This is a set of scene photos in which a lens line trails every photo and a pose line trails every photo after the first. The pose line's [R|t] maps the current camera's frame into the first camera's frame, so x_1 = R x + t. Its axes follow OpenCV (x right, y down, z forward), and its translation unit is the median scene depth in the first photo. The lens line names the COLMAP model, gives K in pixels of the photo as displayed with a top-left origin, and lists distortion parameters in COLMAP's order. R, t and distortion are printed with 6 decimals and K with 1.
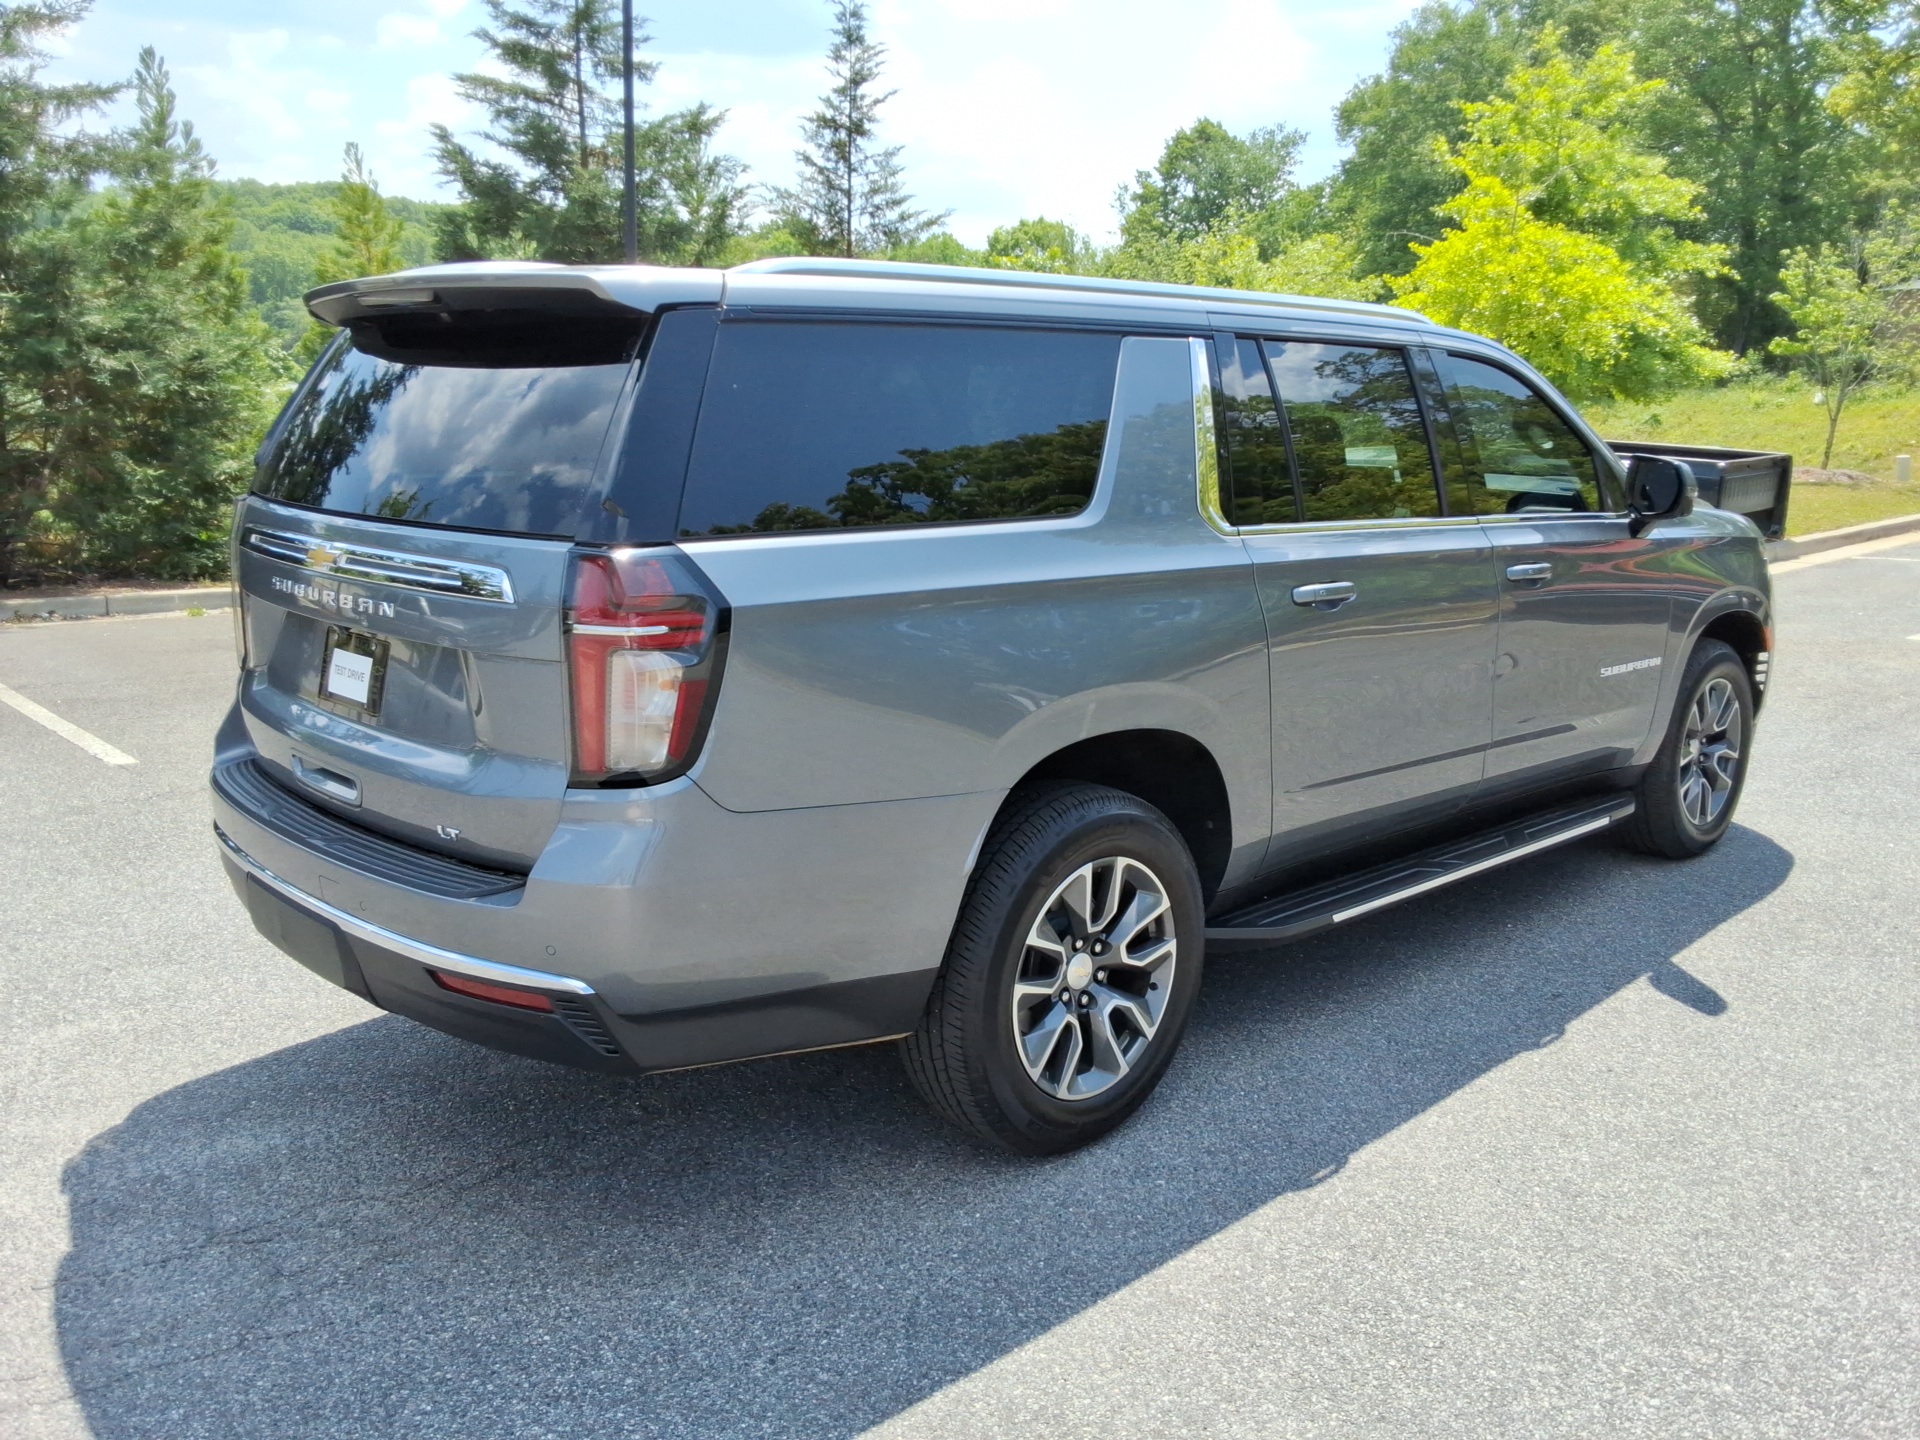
lens RADIAL K [[1530.1, 0, 968.7], [0, 1530.1, 710.6], [0, 0, 1]] dist [0.093129, -0.139887]
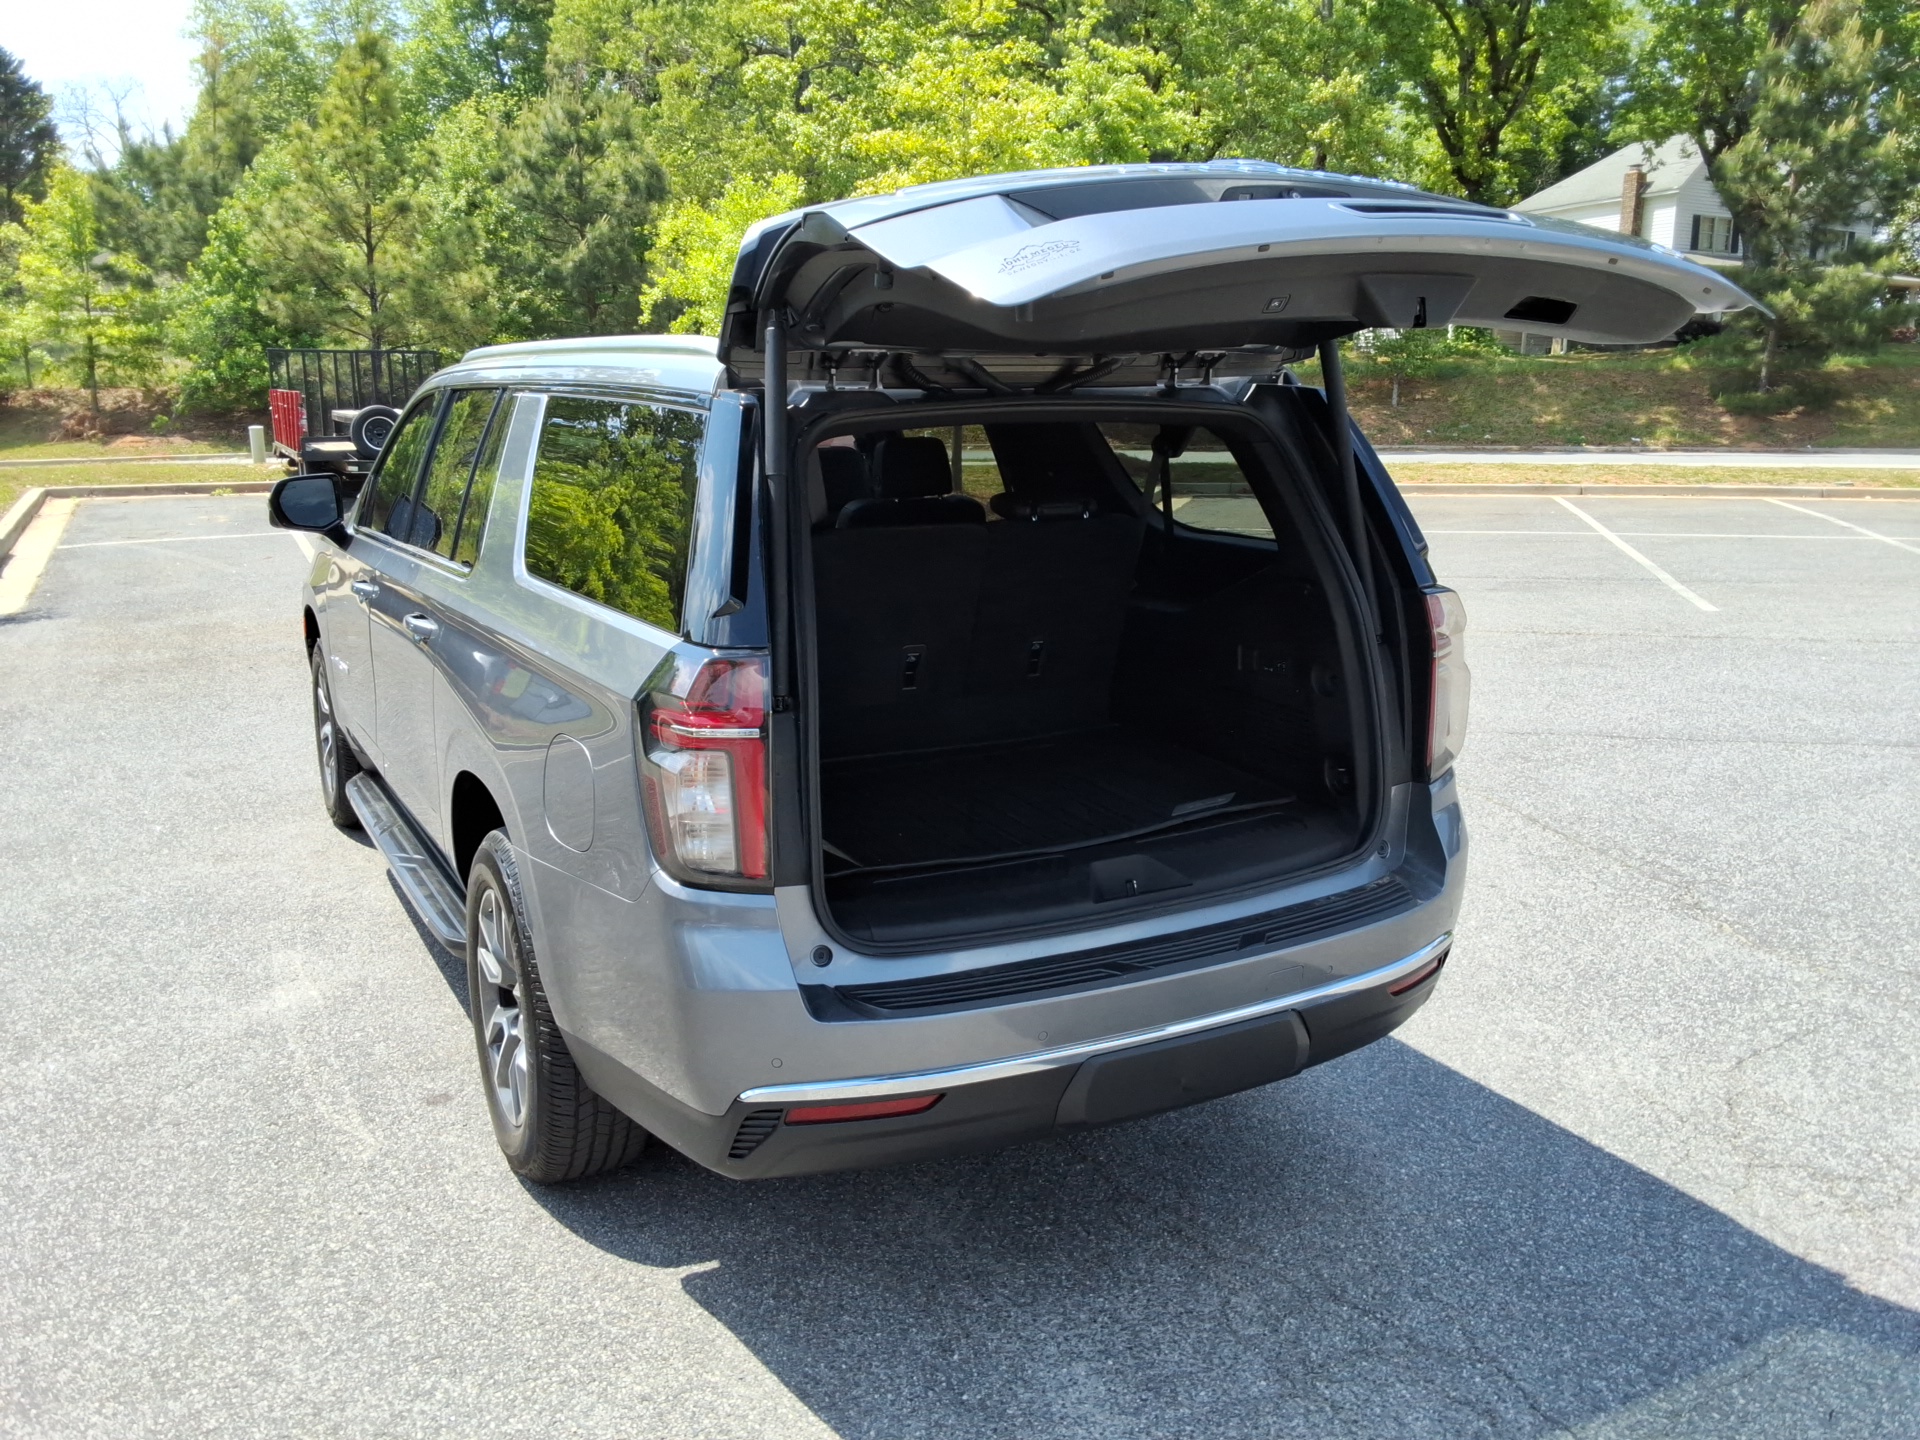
lens RADIAL K [[1530.1, 0, 964.3], [0, 1530.1, 707.4], [0, 0, 1]] dist [0.093129, -0.139887]
pose [[0.265797, -0.204324, 0.942127, -1.177682], [0.190125, 0.969197, 0.156555, -0.215528], [-0.945095, 0.137510, 0.296457, 0.757962]]
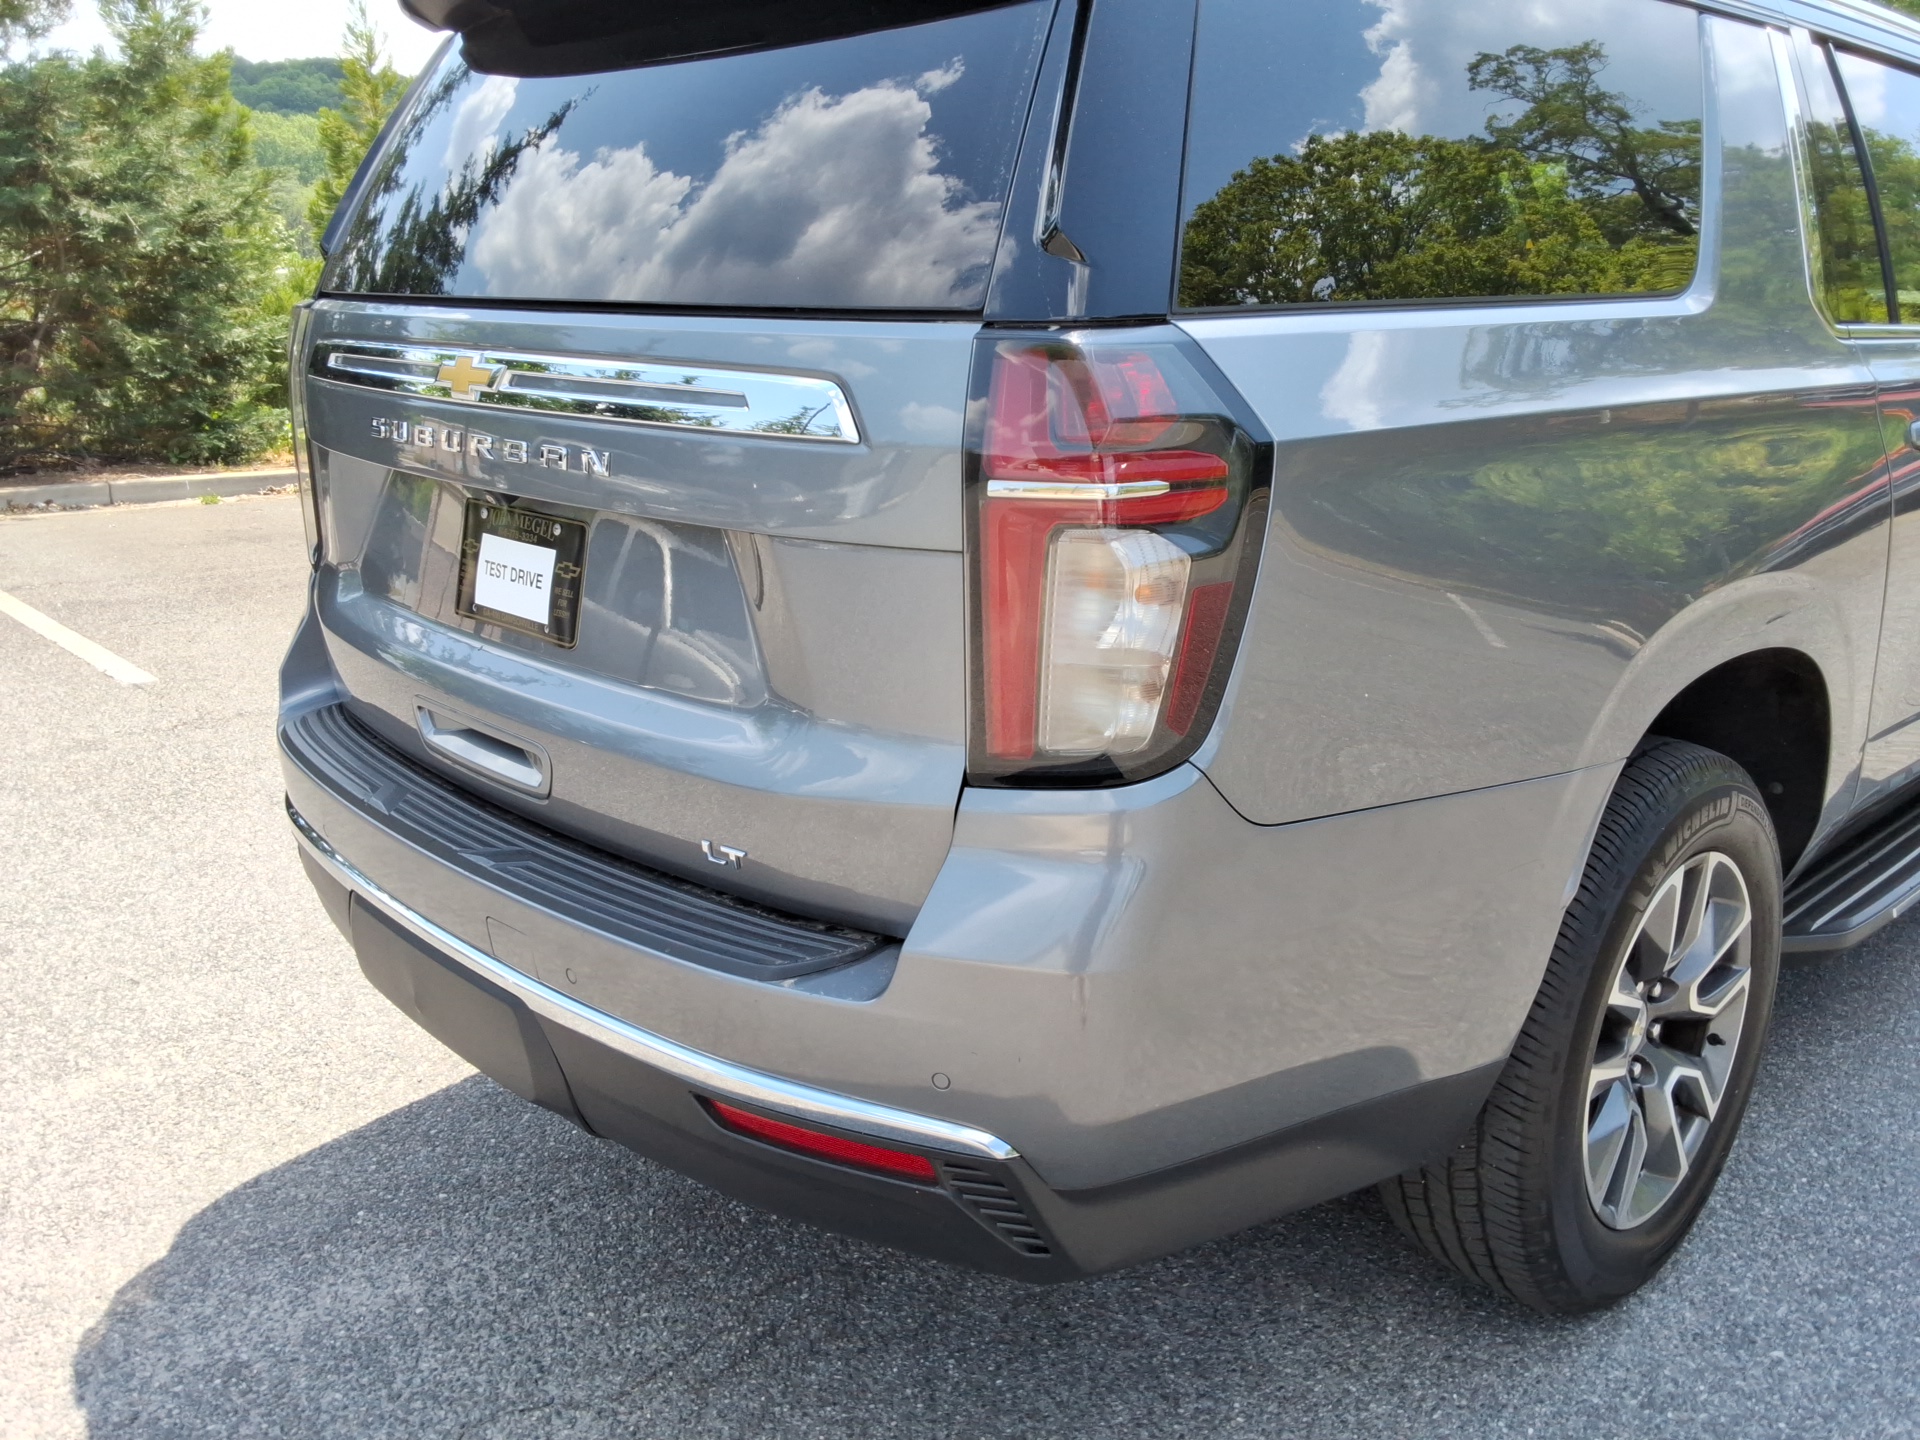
lens RADIAL K [[1530.1, 0, 969.7], [0, 1530.1, 708.1], [0, 0, 1]] dist [0.093129, -0.139887]
pose [[0.999945, -0.008695, -0.005790, -0.200009], [0.009085, 0.997425, 0.071133, -0.011862], [0.005157, -0.071182, 0.997450, 0.362294]]
